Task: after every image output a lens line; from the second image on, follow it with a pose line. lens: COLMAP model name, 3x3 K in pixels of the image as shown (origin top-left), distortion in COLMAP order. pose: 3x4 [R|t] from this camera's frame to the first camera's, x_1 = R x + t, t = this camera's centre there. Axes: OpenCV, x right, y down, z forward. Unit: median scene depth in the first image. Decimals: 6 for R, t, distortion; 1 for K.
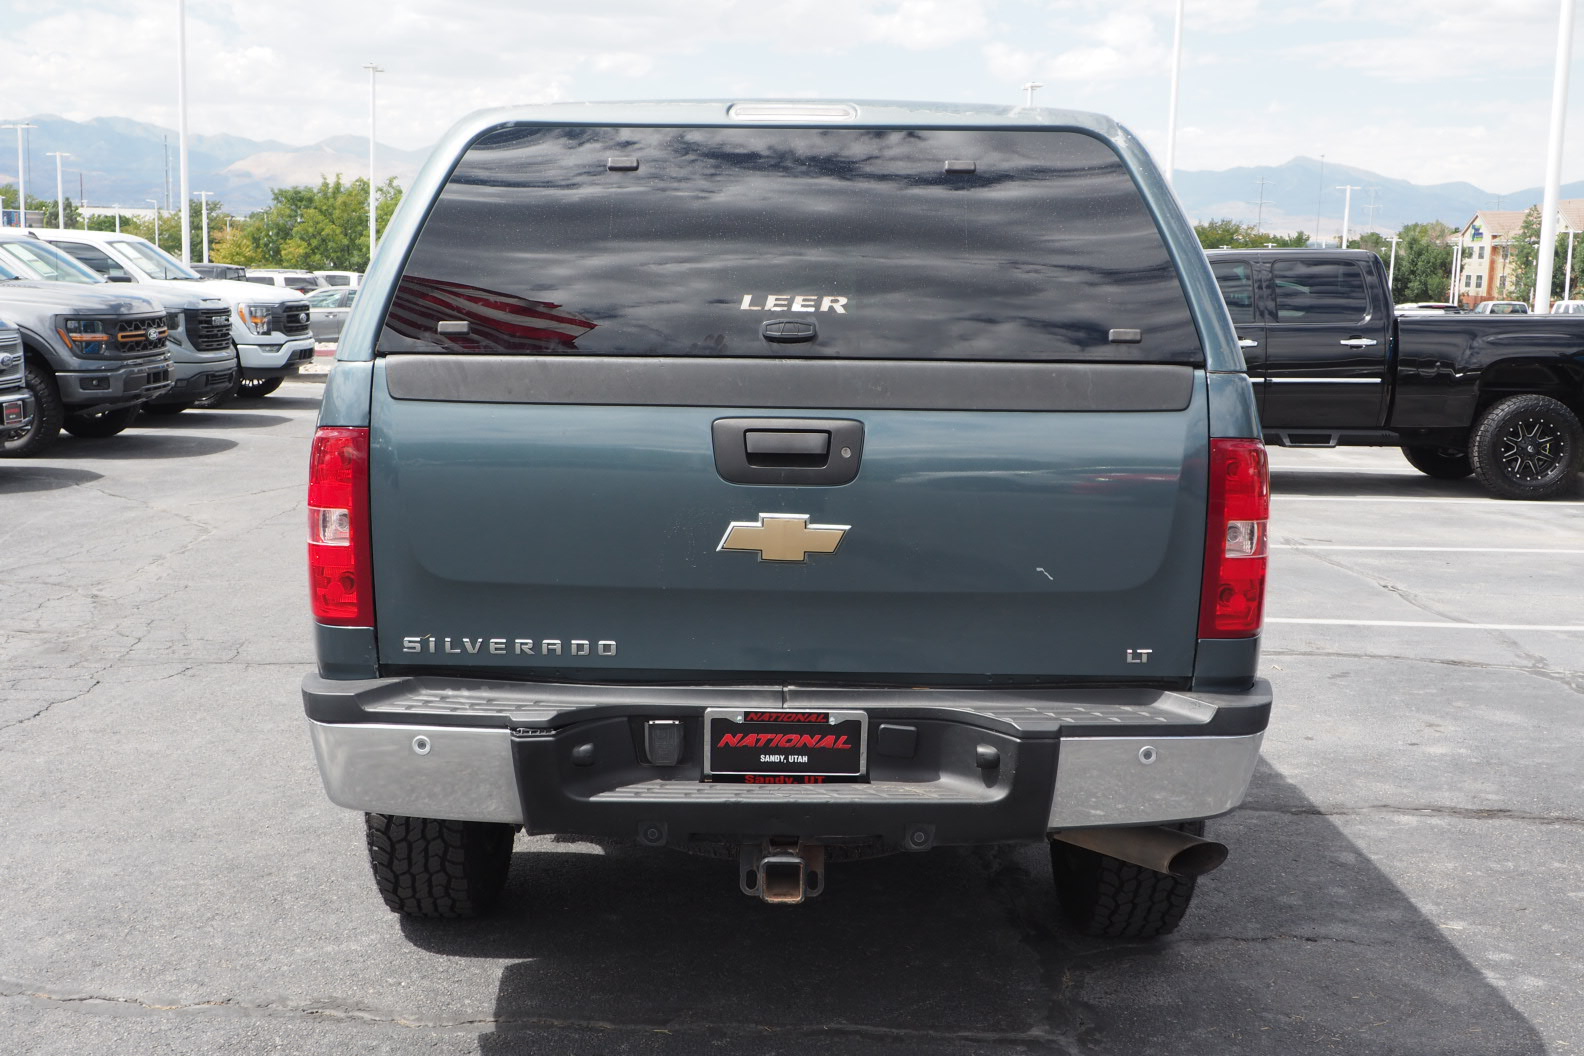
lens RADIAL K [[1776.6, 0, 763.0], [0, 1776.6, 524.9], [0, 0, 1]] dist [0.002181, -0.008635]
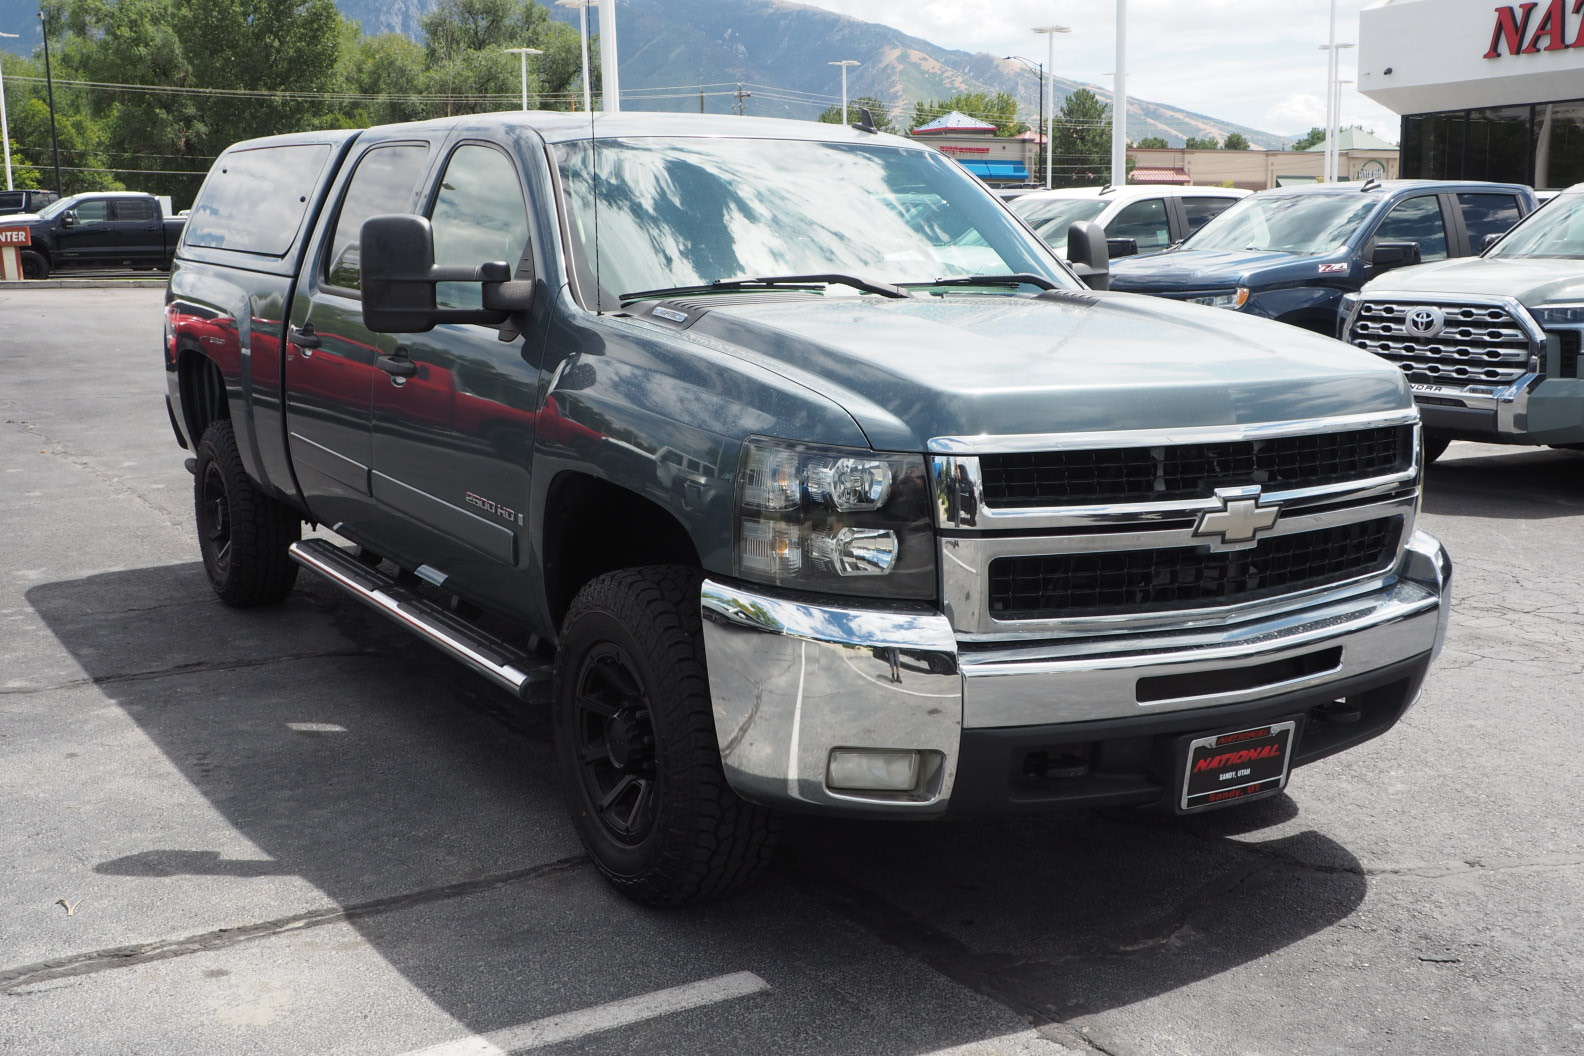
lens RADIAL K [[1749.0, 0, 792.0], [0, 1749.0, 528.0], [0, 0, 1]] dist [-0.006874, -0.016013]
pose [[-0.839915, 0.070515, -0.538117, 0.218991], [-0.085640, 0.961880, 0.259716, -0.106669], [0.535918, 0.264224, -0.801859, 0.867173]]
